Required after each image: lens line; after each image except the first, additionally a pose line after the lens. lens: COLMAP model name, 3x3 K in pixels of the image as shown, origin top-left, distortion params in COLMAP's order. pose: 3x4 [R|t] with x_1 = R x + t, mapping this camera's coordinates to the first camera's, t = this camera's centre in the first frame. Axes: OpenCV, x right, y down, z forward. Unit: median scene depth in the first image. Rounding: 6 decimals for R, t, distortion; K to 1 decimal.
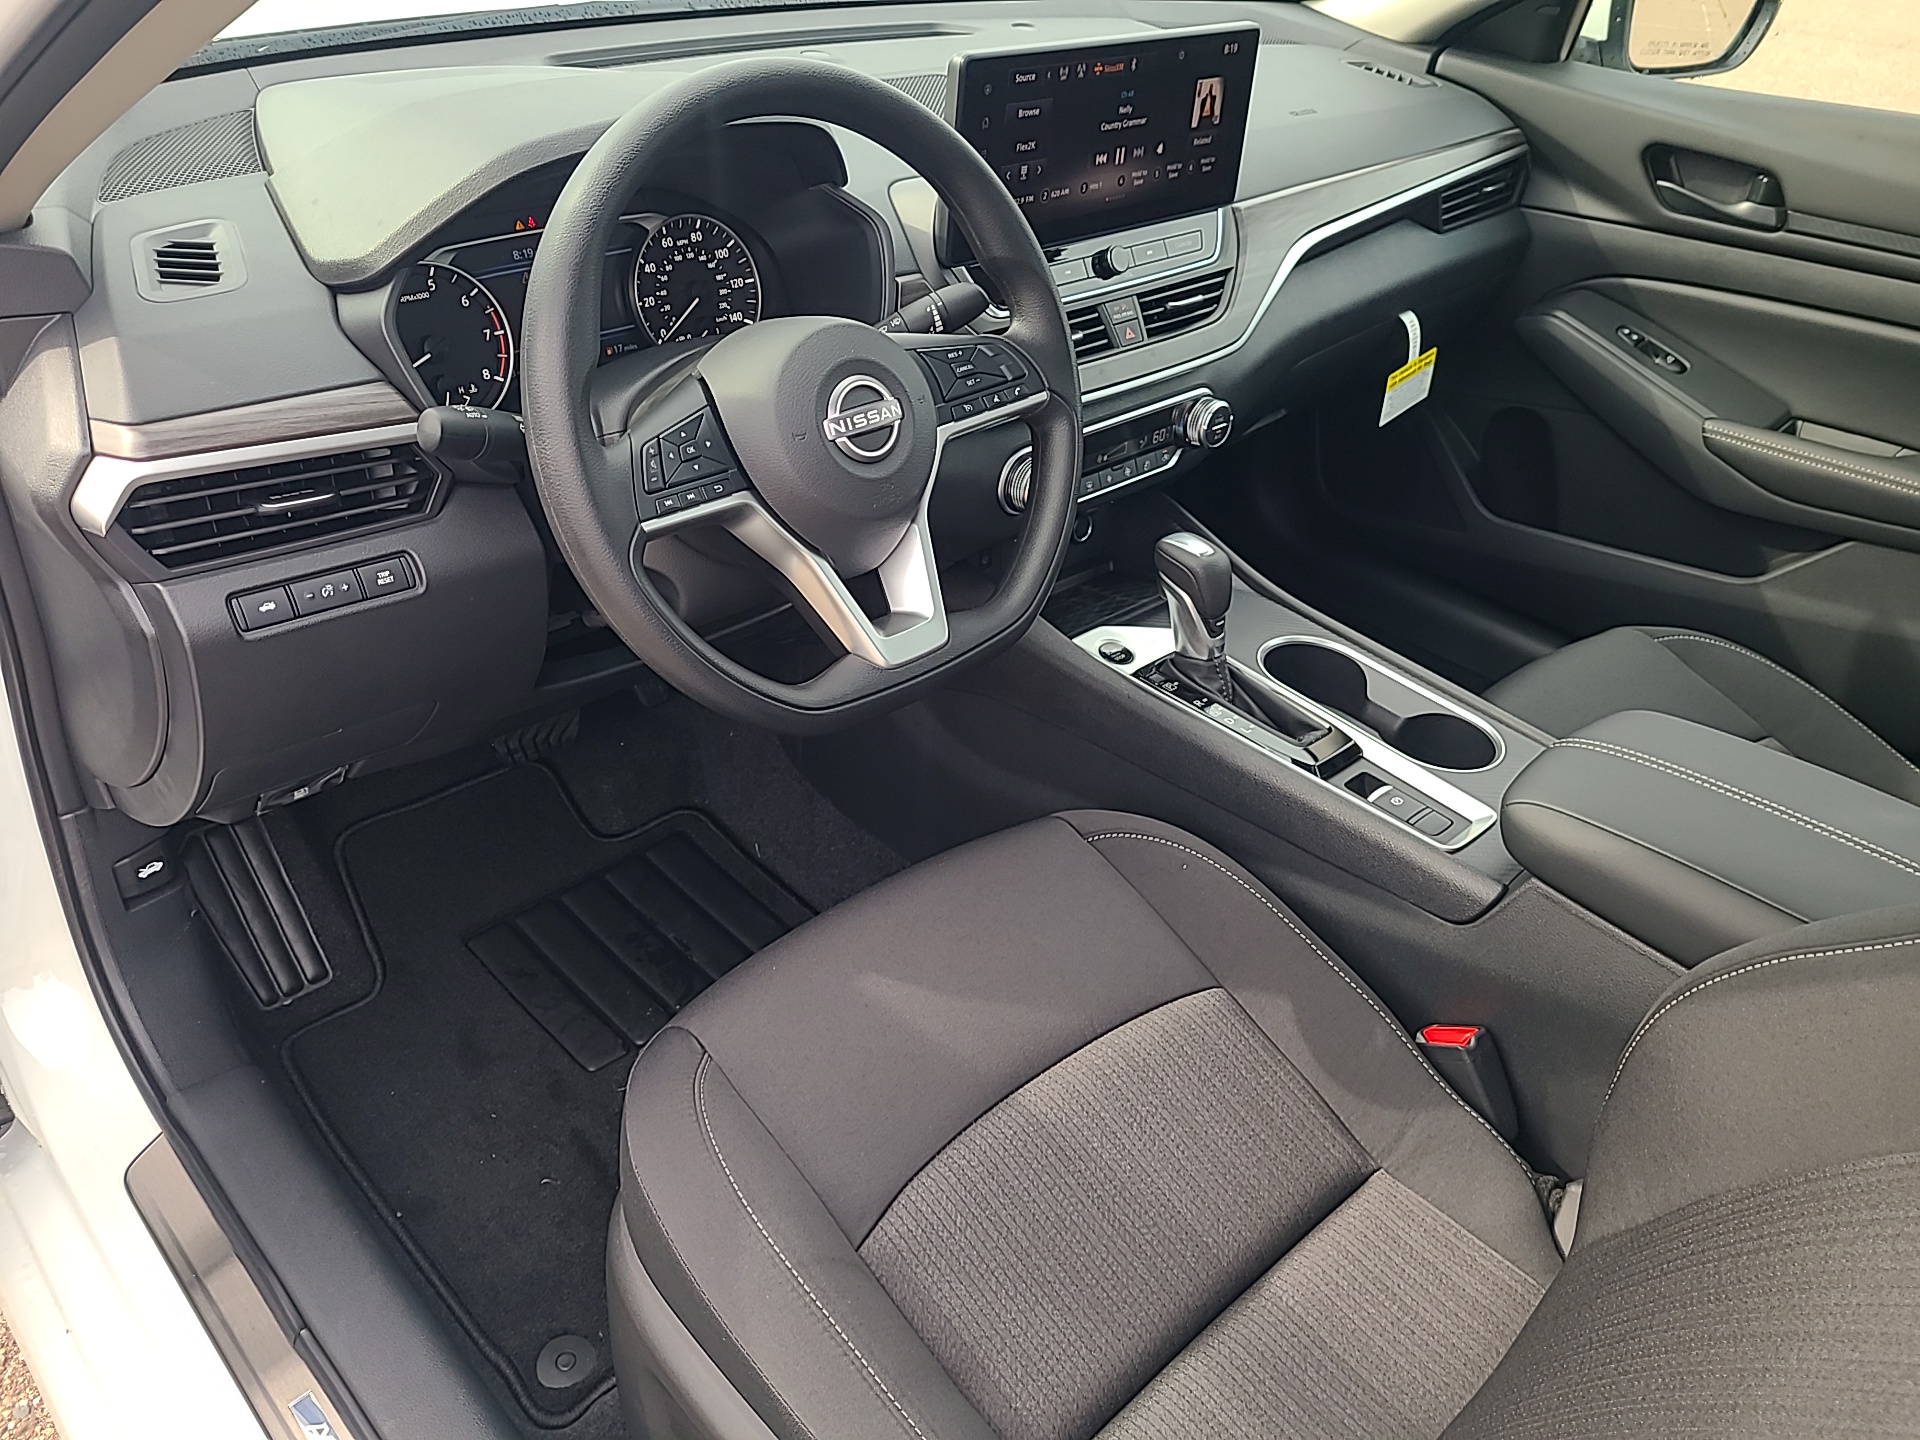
lens RADIAL K [[1447.3, 0, 946.7], [0, 1447.3, 713.6], [0, 0, 1]] dist [0.035243, -0.024368]
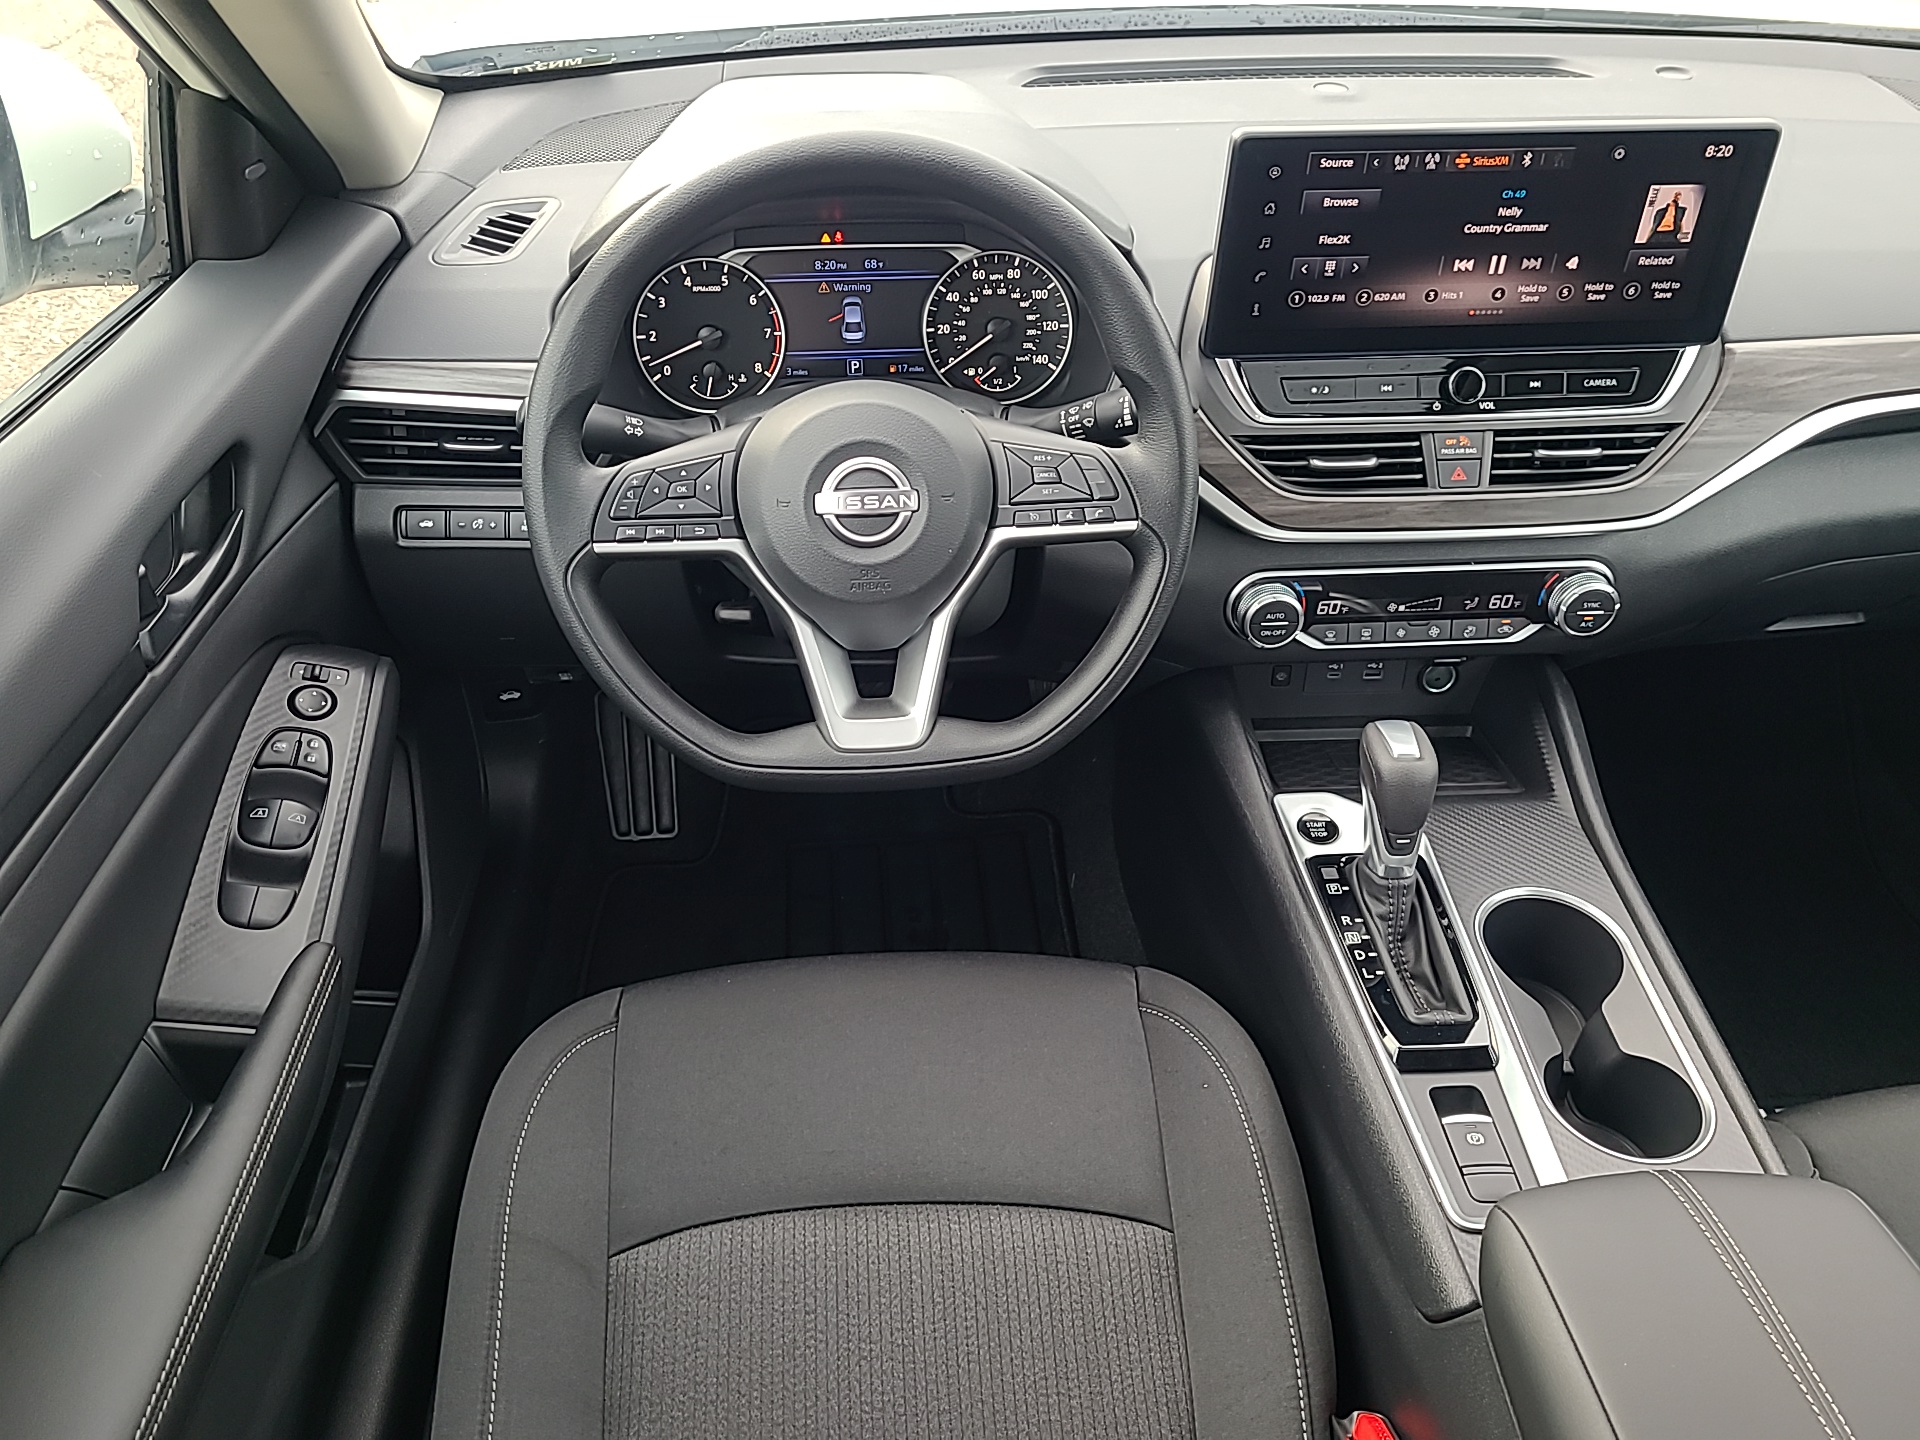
lens RADIAL K [[1447.3, 0, 945.6], [0, 1447.3, 708.1], [0, 0, 1]] dist [0.035243, -0.024368]
pose [[0.774993, 0.336870, -0.534700, 0.409711], [-0.317586, 0.939090, 0.131334, -0.161749], [0.546373, 0.068031, 0.834774, 0.166577]]
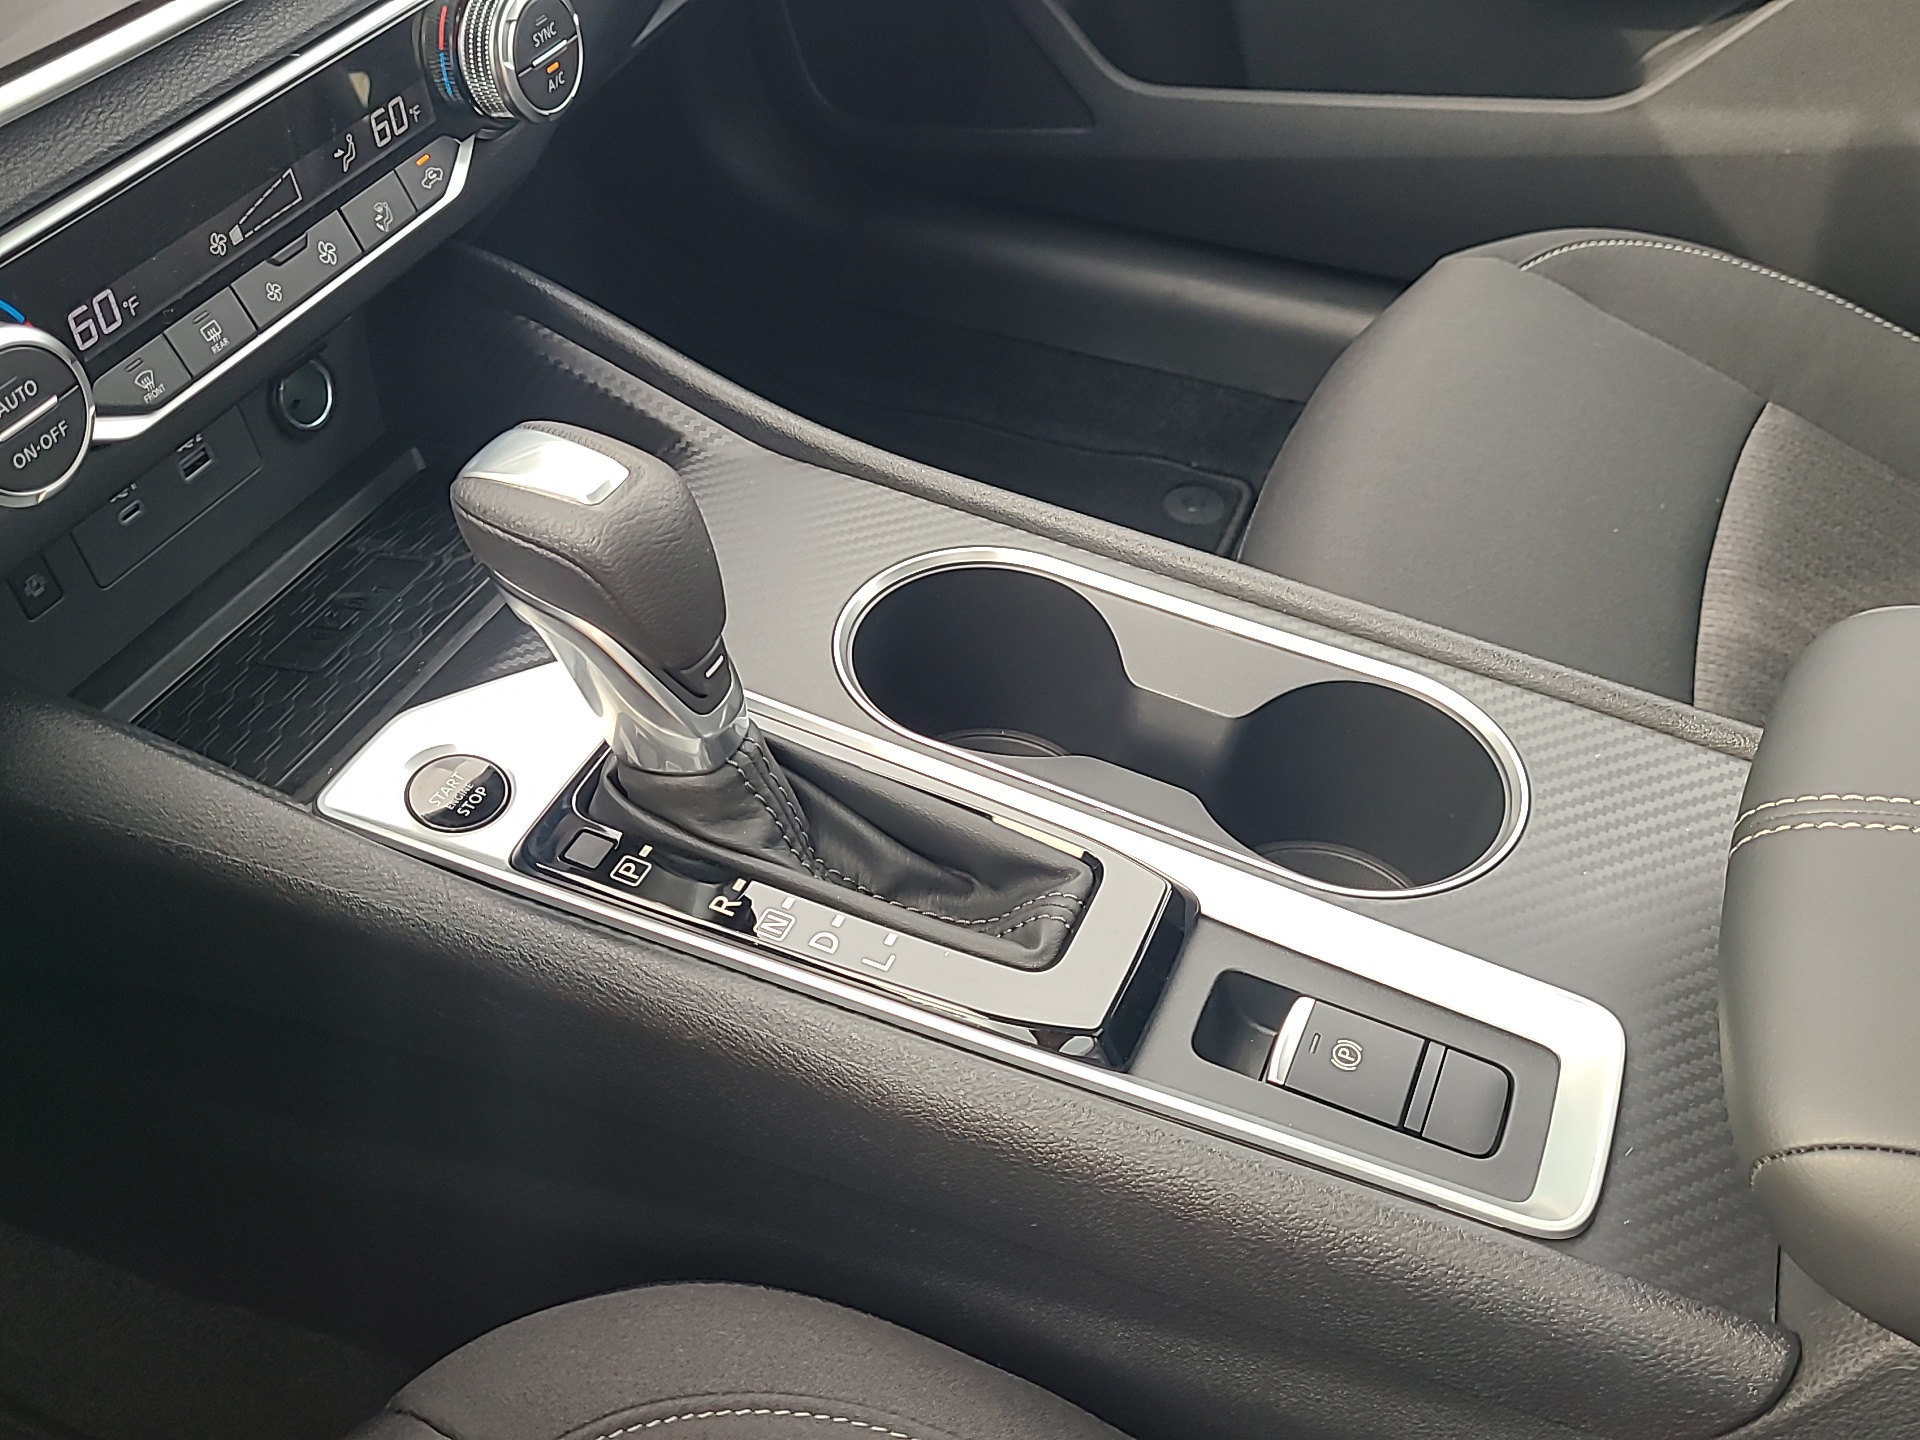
lens RADIAL K [[1788.3, 0, 954.3], [0, 1788.3, 719.3], [0, 0, 1]] dist [0.019263, 0.000000]
pose [[0.919586, -0.317531, 0.231378, 0.142148], [0.269342, 0.938248, 0.217130, -0.128036], [-0.286035, -0.137350, 0.948324, 0.598466]]
